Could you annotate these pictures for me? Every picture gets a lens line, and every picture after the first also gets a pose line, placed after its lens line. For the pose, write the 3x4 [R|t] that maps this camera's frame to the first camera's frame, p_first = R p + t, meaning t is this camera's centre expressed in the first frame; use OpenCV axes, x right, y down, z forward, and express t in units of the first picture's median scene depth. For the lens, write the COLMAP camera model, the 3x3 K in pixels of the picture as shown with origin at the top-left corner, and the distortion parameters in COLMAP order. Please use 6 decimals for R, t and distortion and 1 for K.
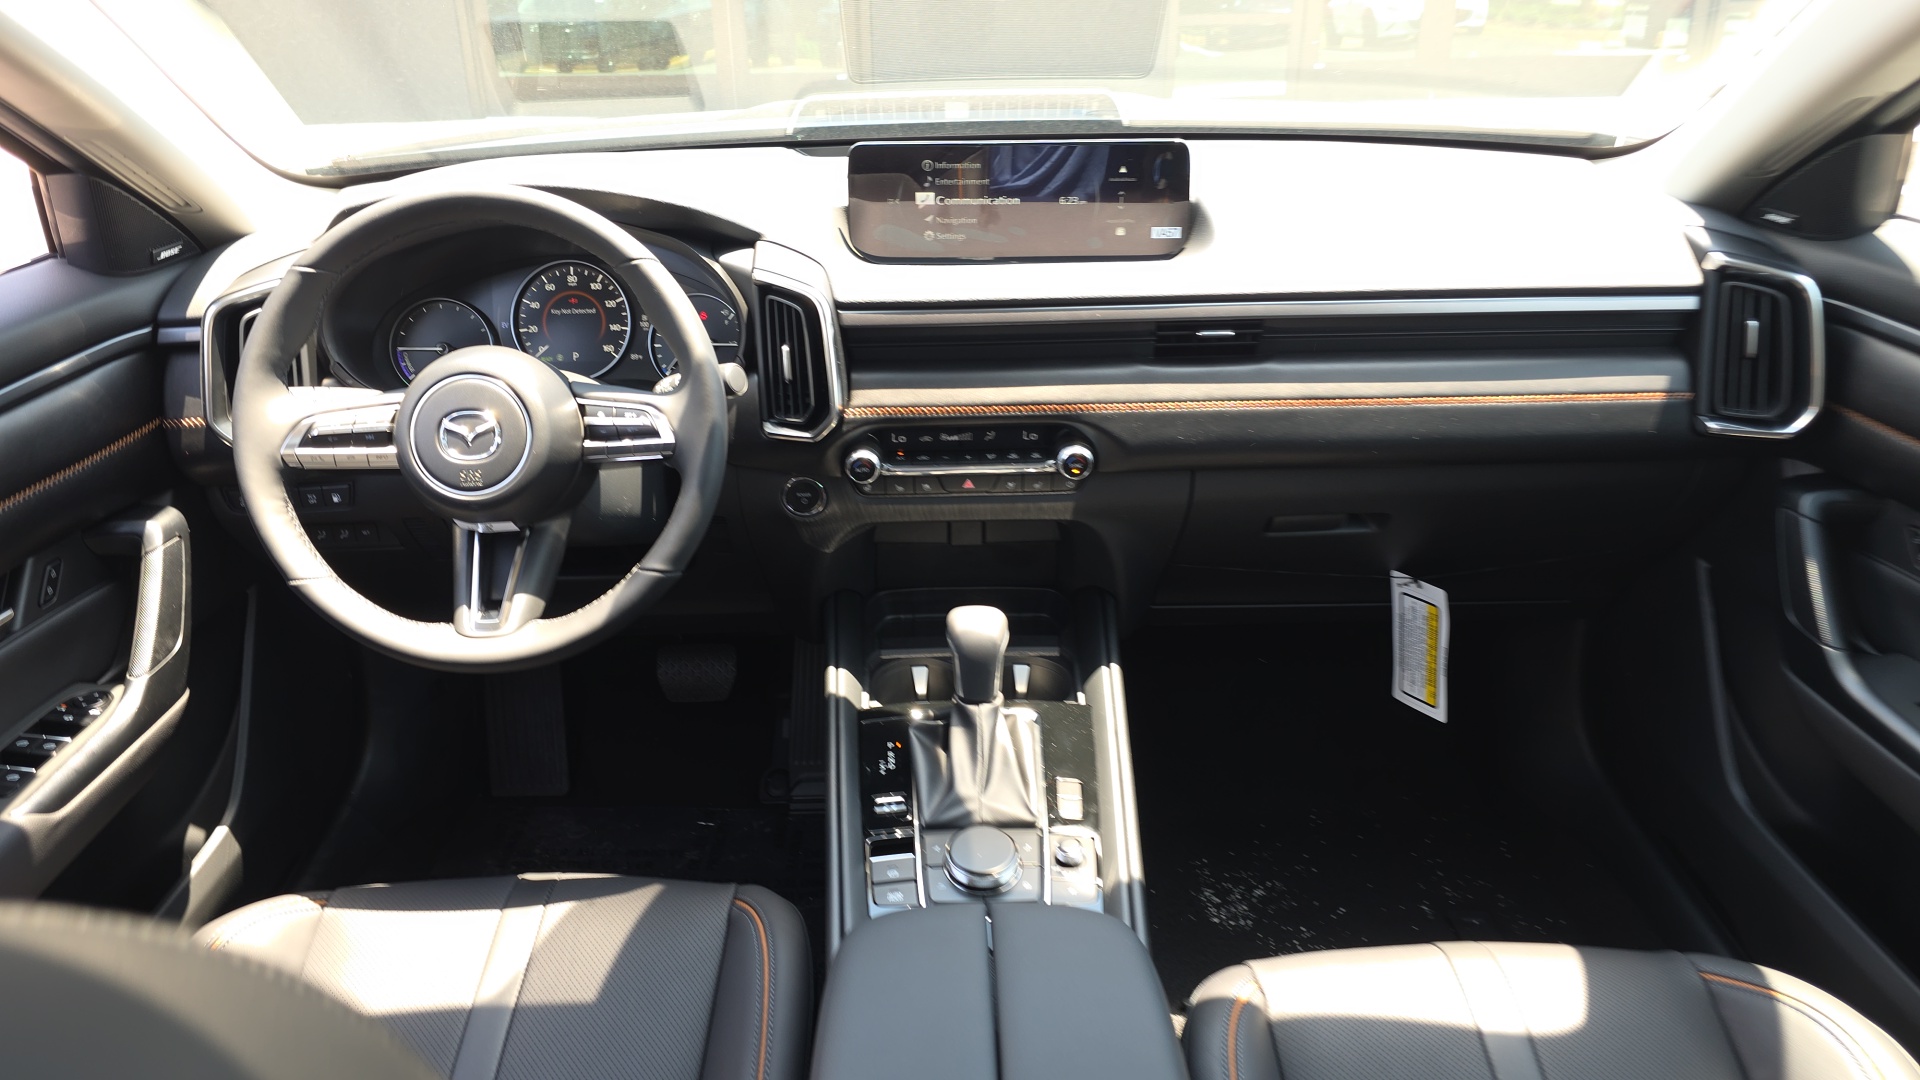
lens RADIAL K [[1302.6, 0, 933.9], [0, 1302.6, 551.8], [0, 0, 1]] dist [0.060440, -0.067984]
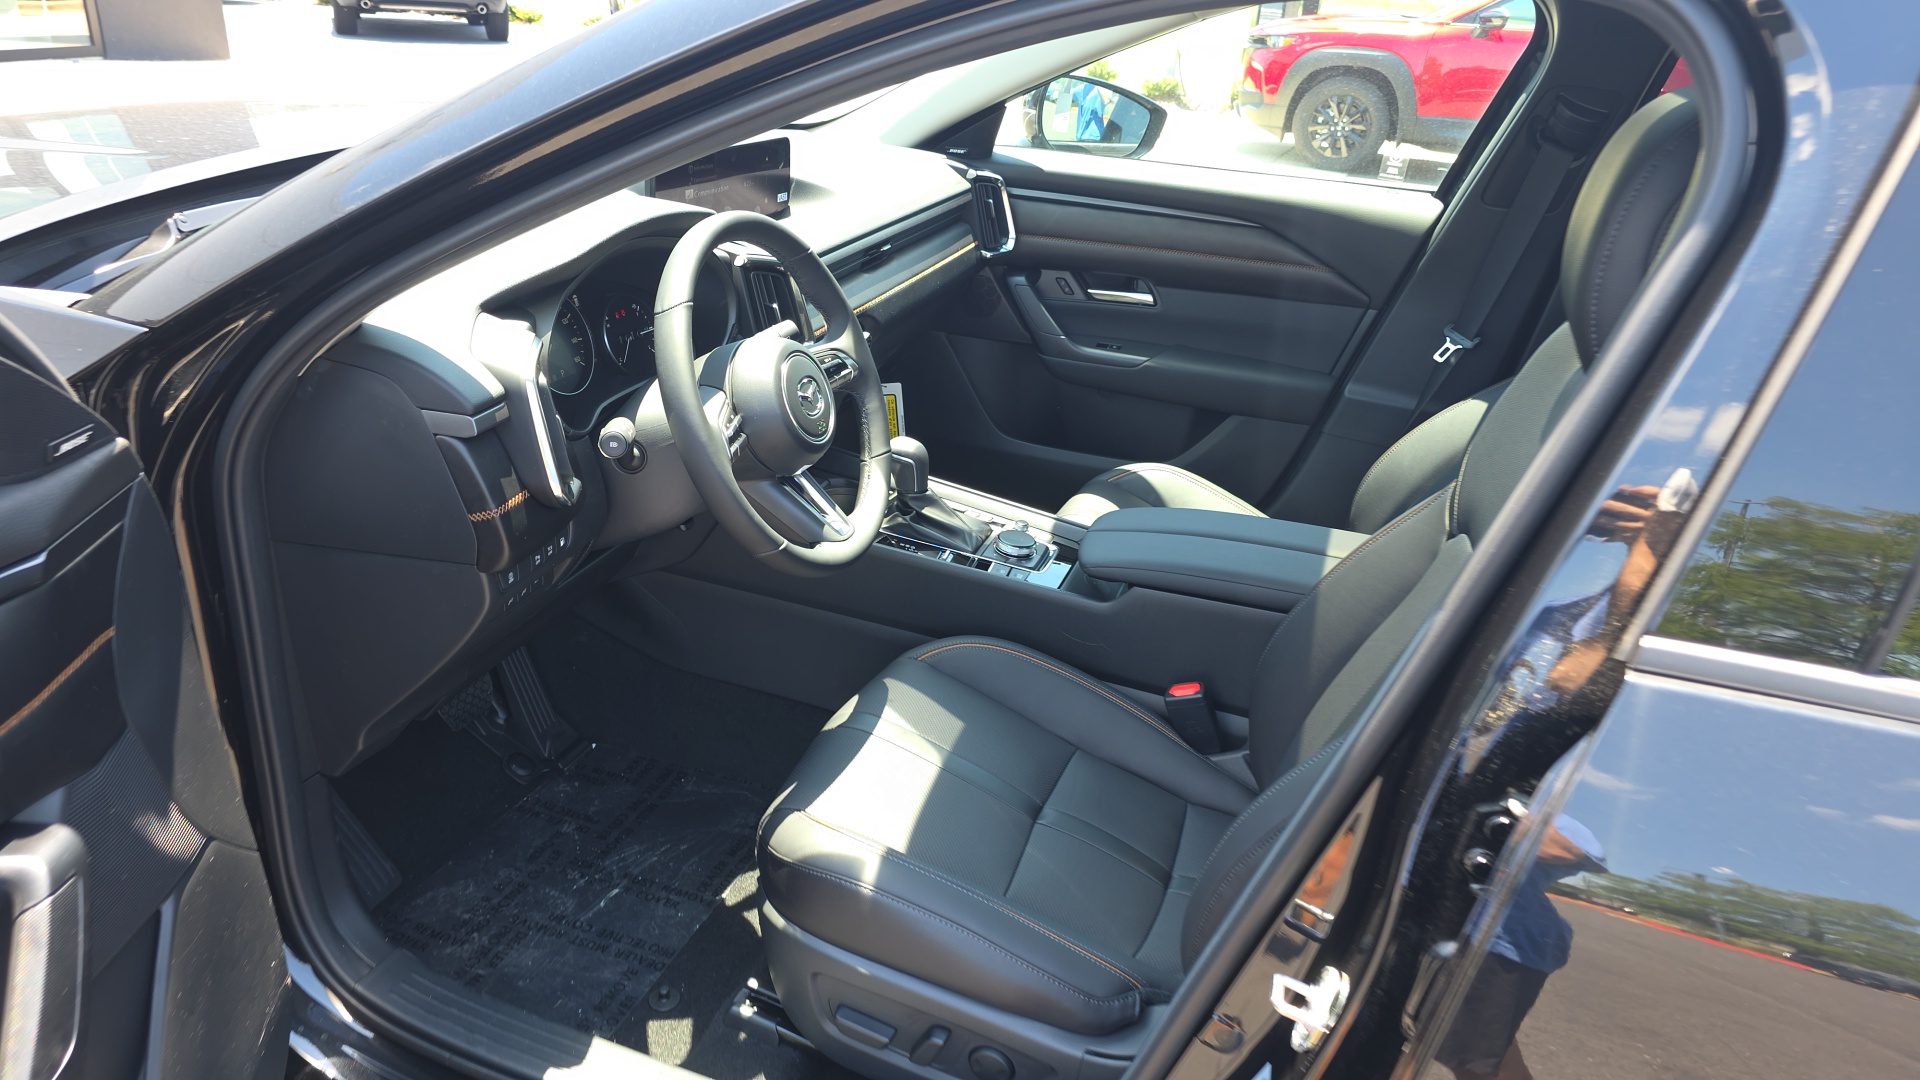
lens RADIAL K [[1302.6, 0, 967.7], [0, 1302.6, 543.2], [0, 0, 1]] dist [0.060440, -0.067984]
pose [[0.305361, -0.358093, 0.882340, -1.349930], [0.333289, 0.908180, 0.253235, -0.207710], [-0.892005, 0.216746, 0.396671, 0.313302]]
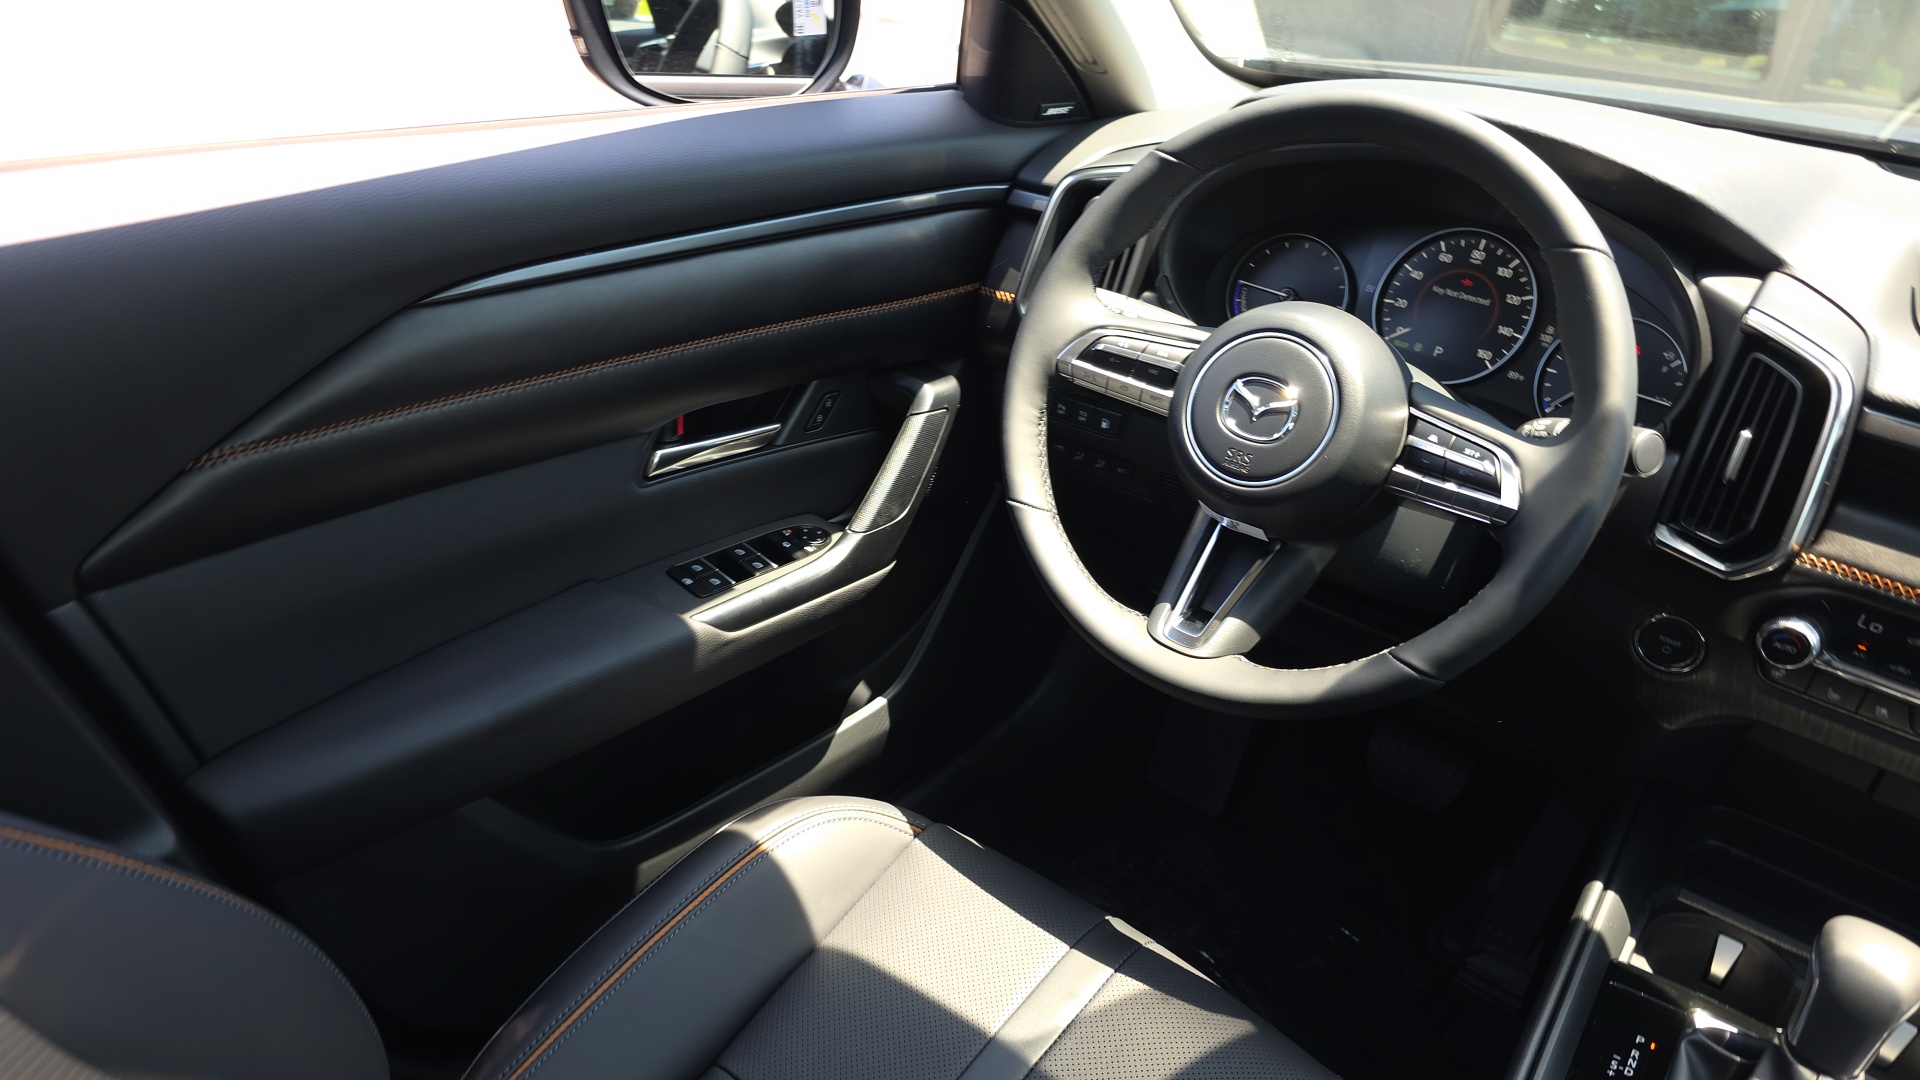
lens RADIAL K [[1302.6, 0, 933.0], [0, 1302.6, 578.8], [0, 0, 1]] dist [0.060440, -0.067984]
pose [[0.762473, 0.392837, -0.514115, -0.054516], [-0.370154, 0.916554, 0.151375, -0.036755], [0.530680, 0.074882, 0.844258, 0.217780]]
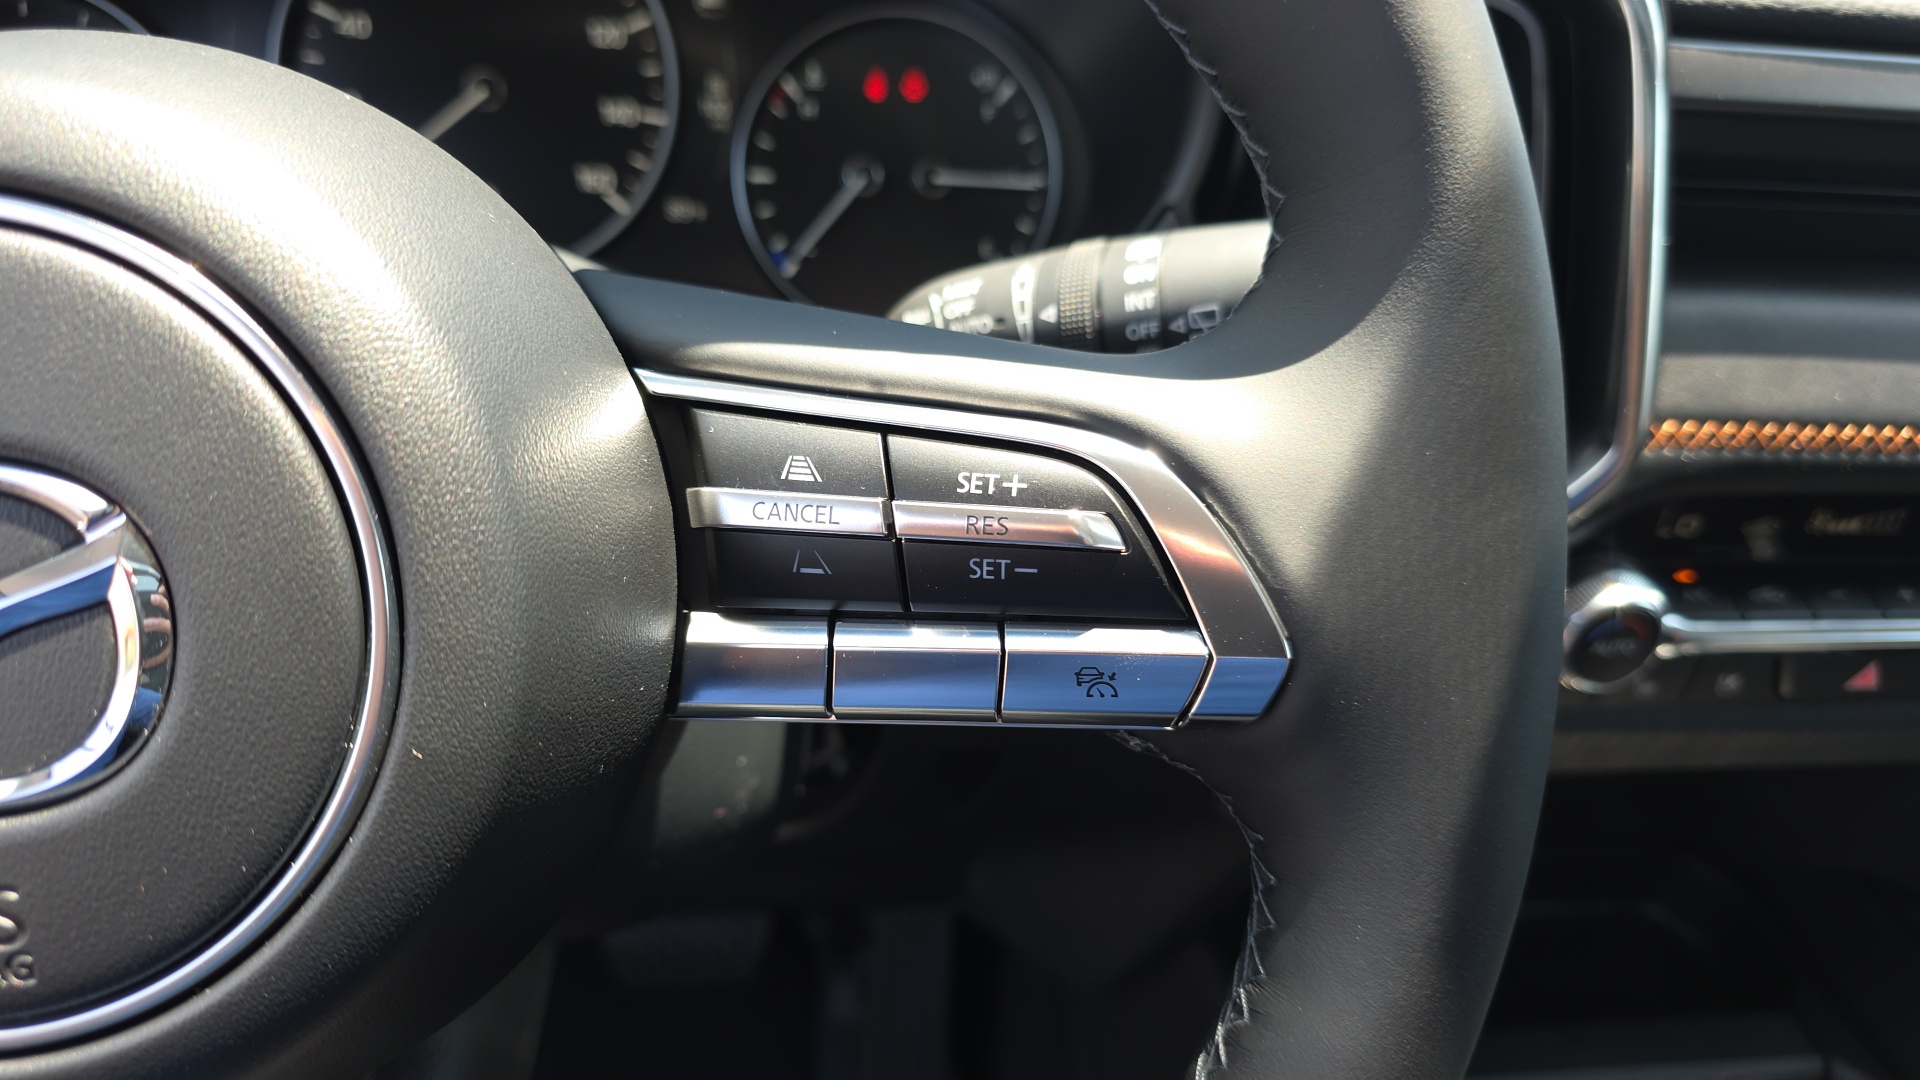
lens RADIAL K [[1358.8, 0, 928.9], [0, 1358.8, 513.7], [0, 0, 1]] dist [-0.002588, -0.010150]
pose [[0.990168, 0.020831, 0.138324, -0.237577], [-0.023596, 0.999552, 0.018385, -0.092958], [-0.137879, -0.021468, 0.990216, 0.742722]]
